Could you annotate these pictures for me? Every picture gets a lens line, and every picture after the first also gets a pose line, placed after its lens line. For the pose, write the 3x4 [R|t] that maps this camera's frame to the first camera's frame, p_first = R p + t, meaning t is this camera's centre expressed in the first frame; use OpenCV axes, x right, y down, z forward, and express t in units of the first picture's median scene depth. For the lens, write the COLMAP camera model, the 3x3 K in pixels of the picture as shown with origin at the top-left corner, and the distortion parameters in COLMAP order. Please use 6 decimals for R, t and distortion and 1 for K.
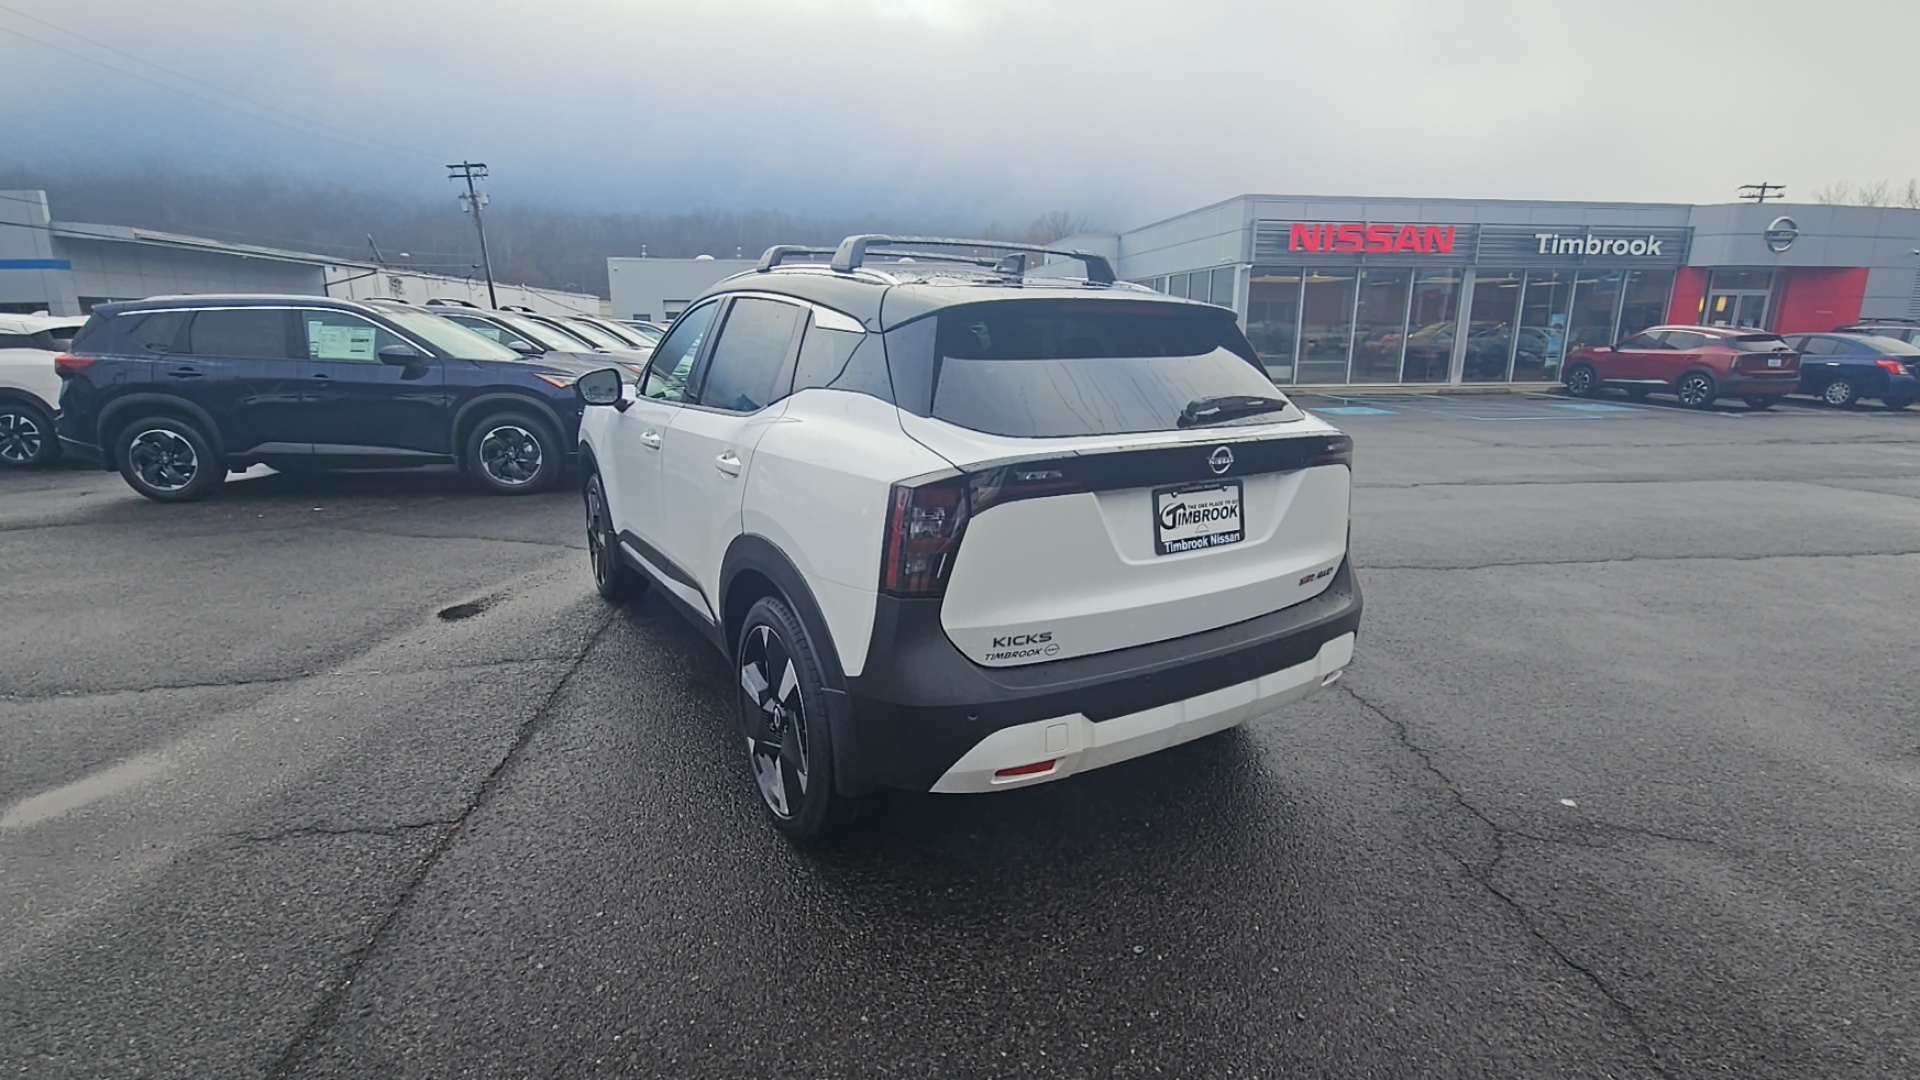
lens RADIAL K [[859.0, 0, 958.3], [0, 859.0, 541.0], [0, 0, 1]] dist [0.013775, -0.008458]
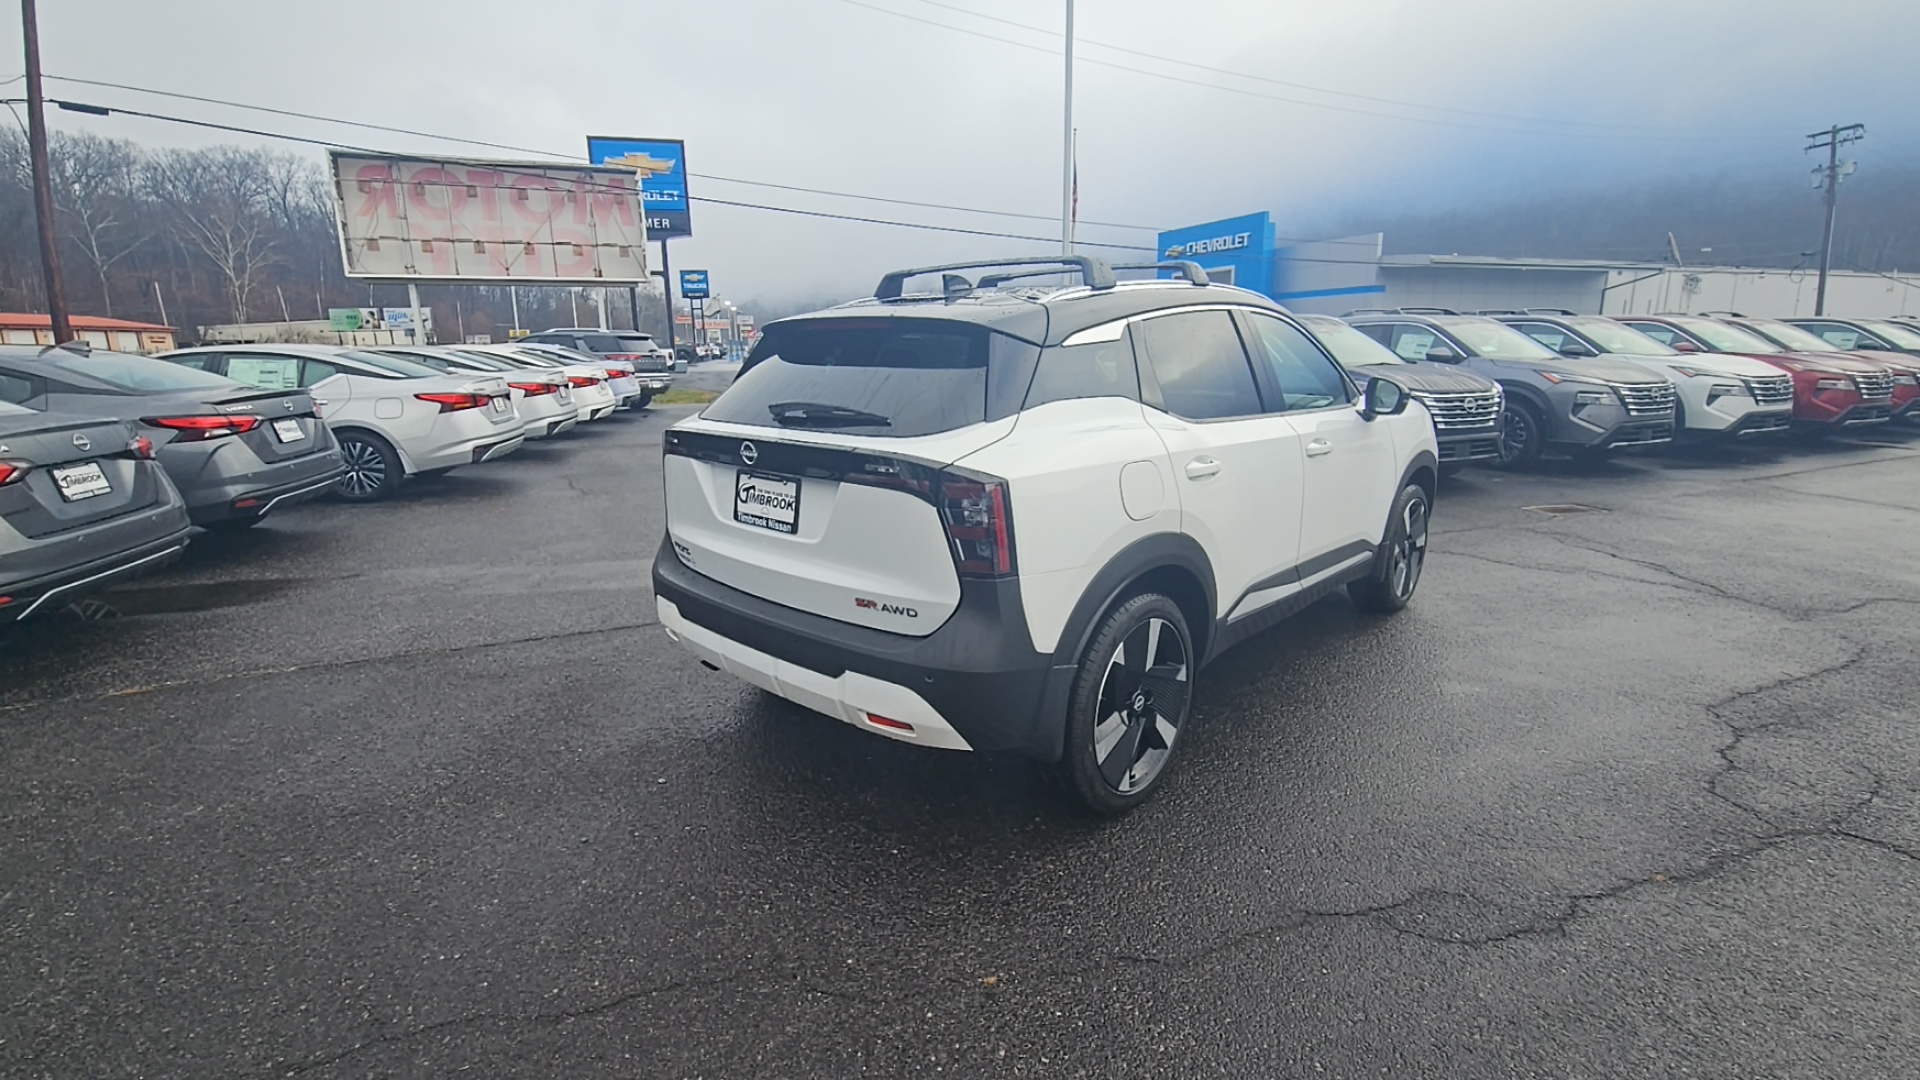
lens RADIAL K [[859.0, 0, 954.2], [0, 859.0, 539.4], [0, 0, 1]] dist [0.013775, -0.008458]
pose [[0.264497, 0.207768, -0.941740, 0.453291], [-0.213895, 0.964834, 0.152789, -0.065569], [0.940367, 0.161021, 0.299636, 0.274923]]
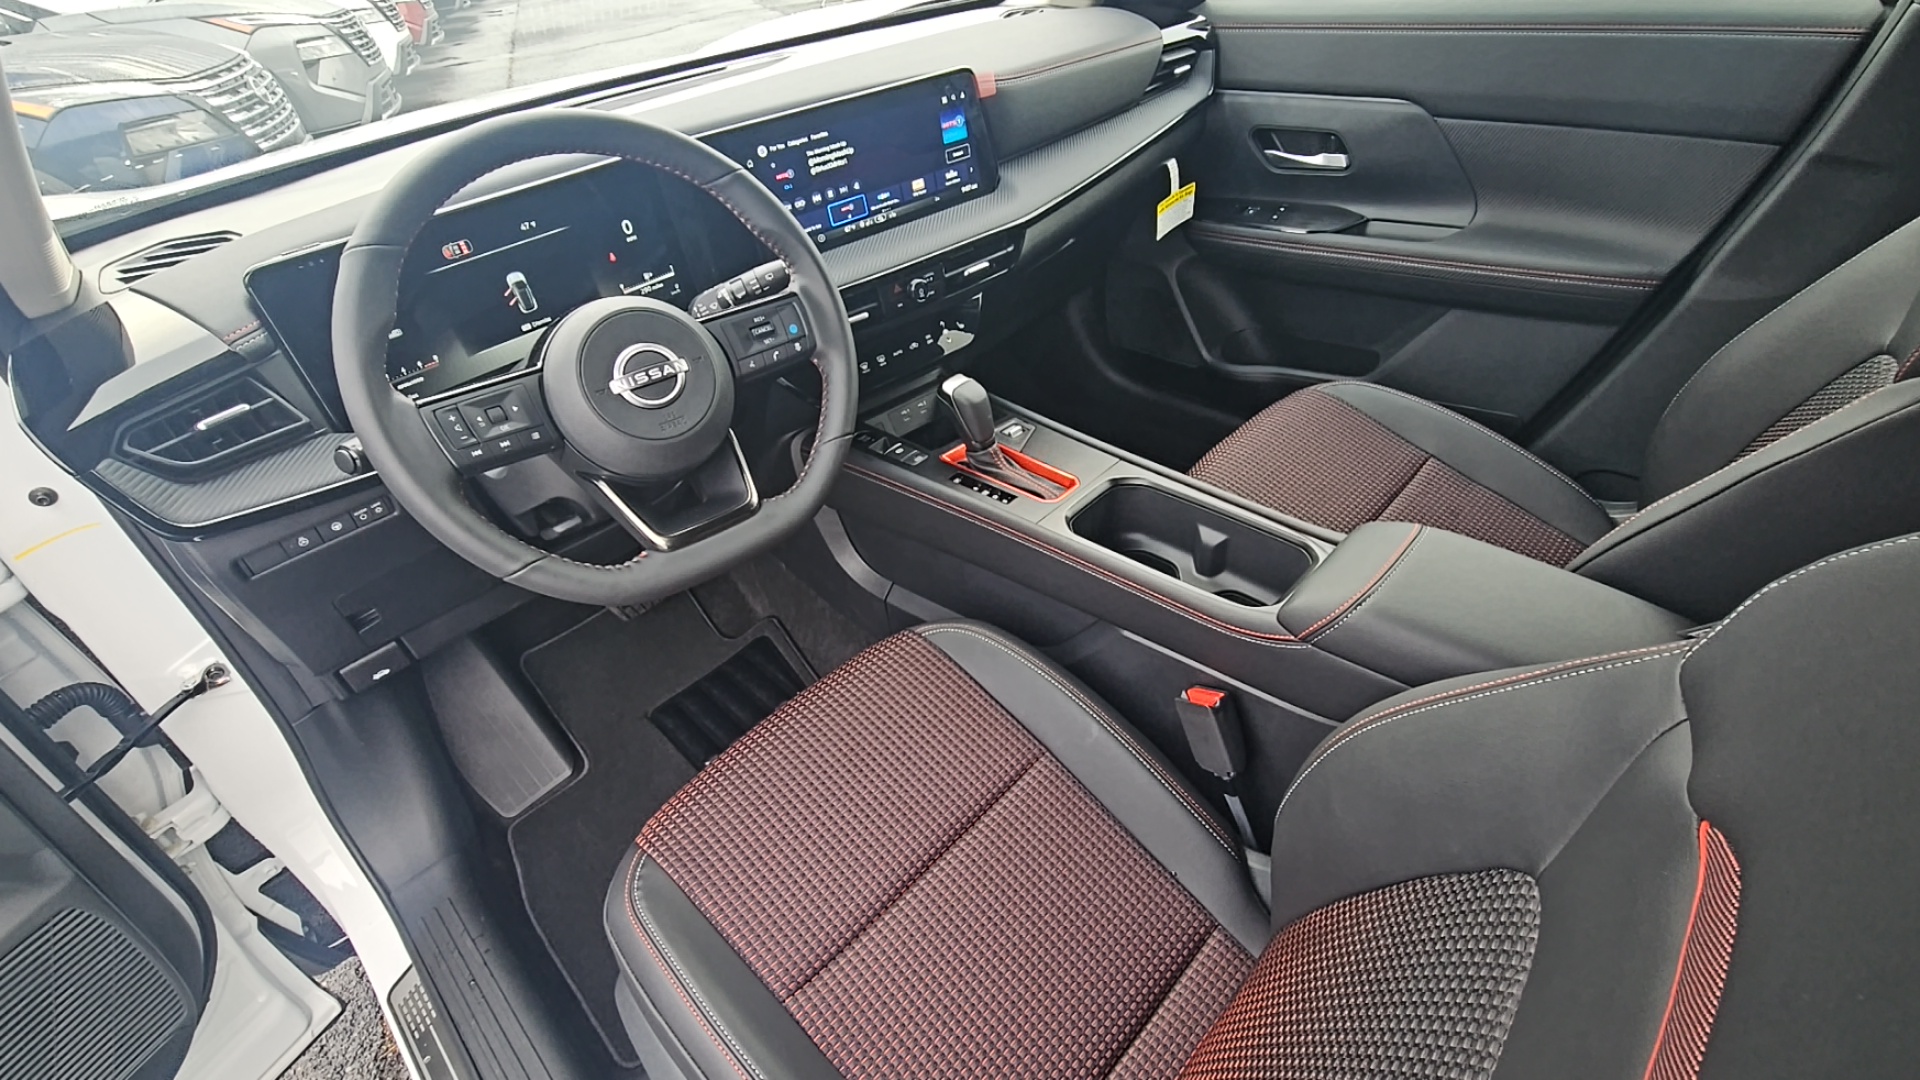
lens RADIAL K [[859.0, 0, 951.3], [0, 859.0, 538.2], [0, 0, 1]] dist [0.013775, -0.008458]
pose [[0.968396, -0.225212, 0.107181, -0.130195], [0.161697, 0.894078, 0.417707, -0.102114], [-0.189901, -0.387175, 0.902238, 0.466944]]
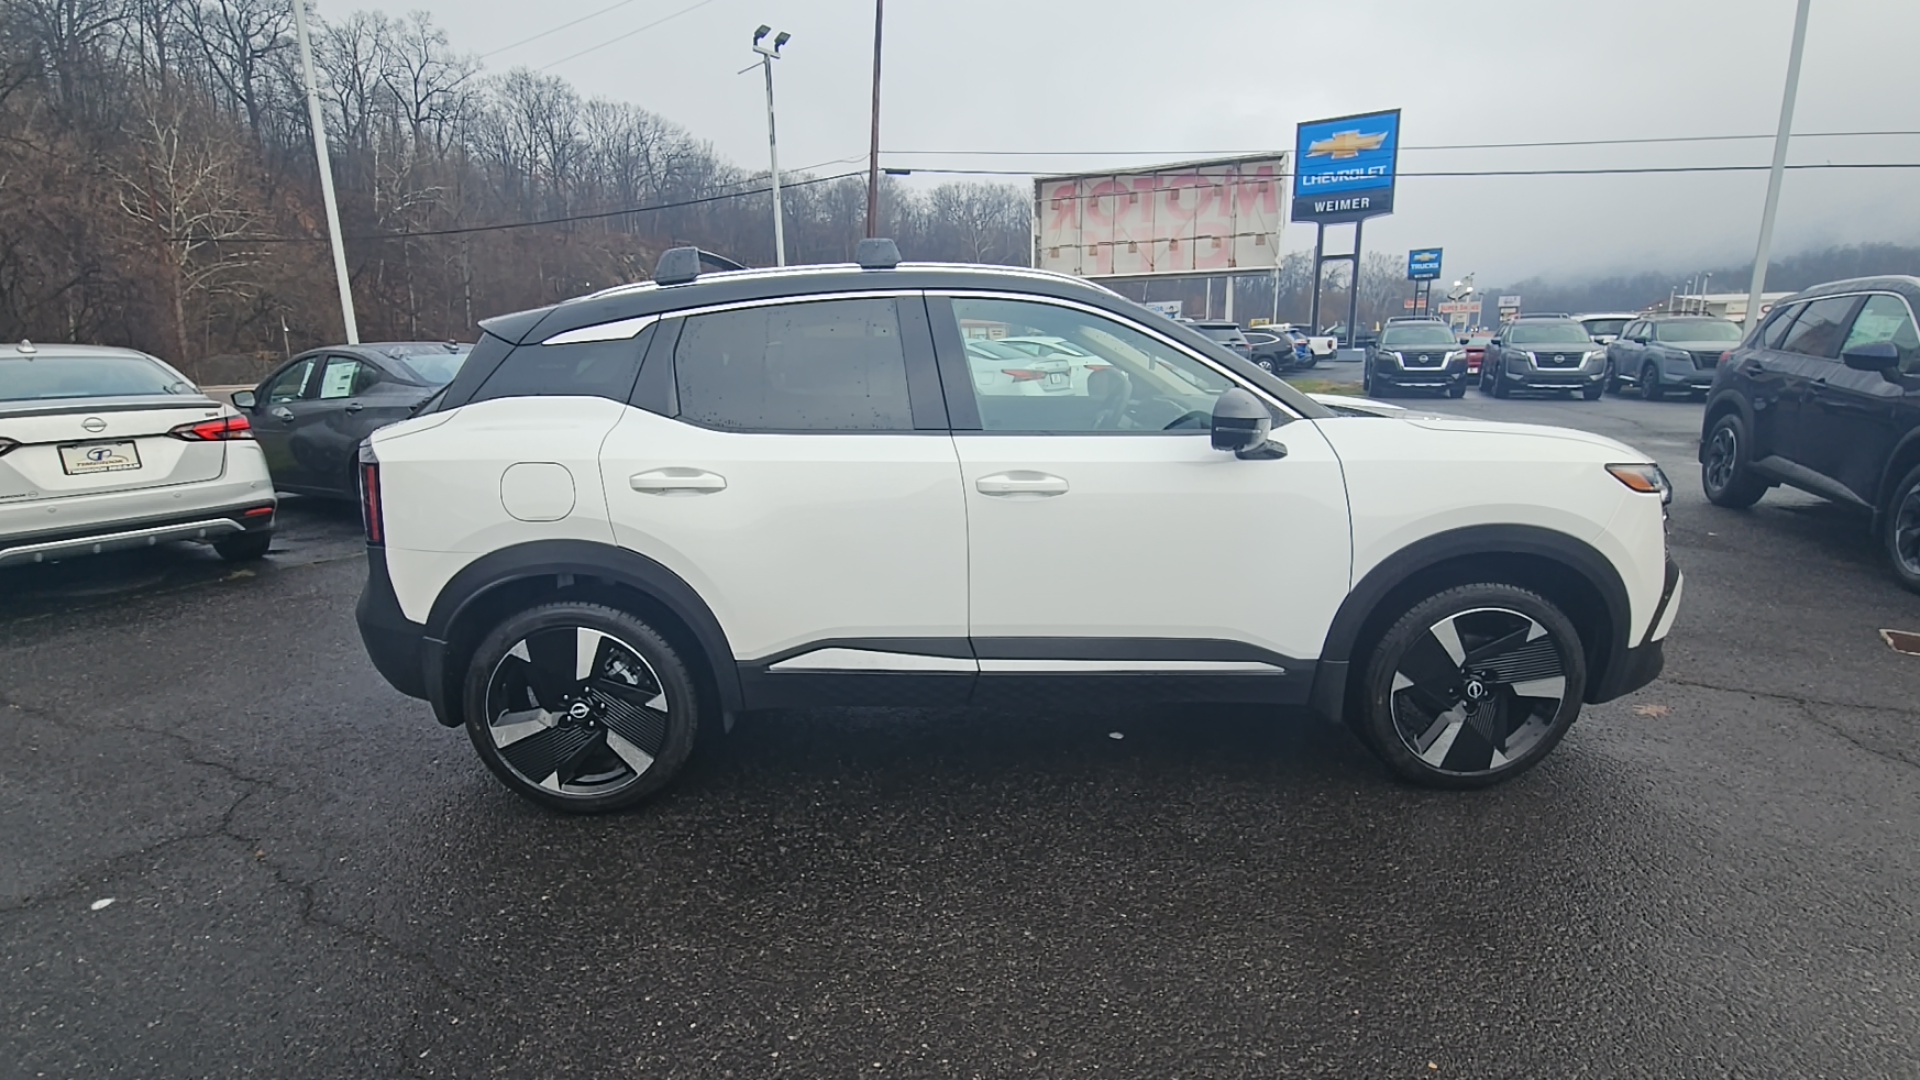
lens RADIAL K [[859.0, 0, 964.6], [0, 859.0, 538.8], [0, 0, 1]] dist [0.013775, -0.008458]
pose [[-0.504352, 0.198120, -0.840463, 0.349150], [-0.186683, 0.925287, 0.330142, -0.174863], [0.843077, 0.323408, -0.429685, 0.740536]]
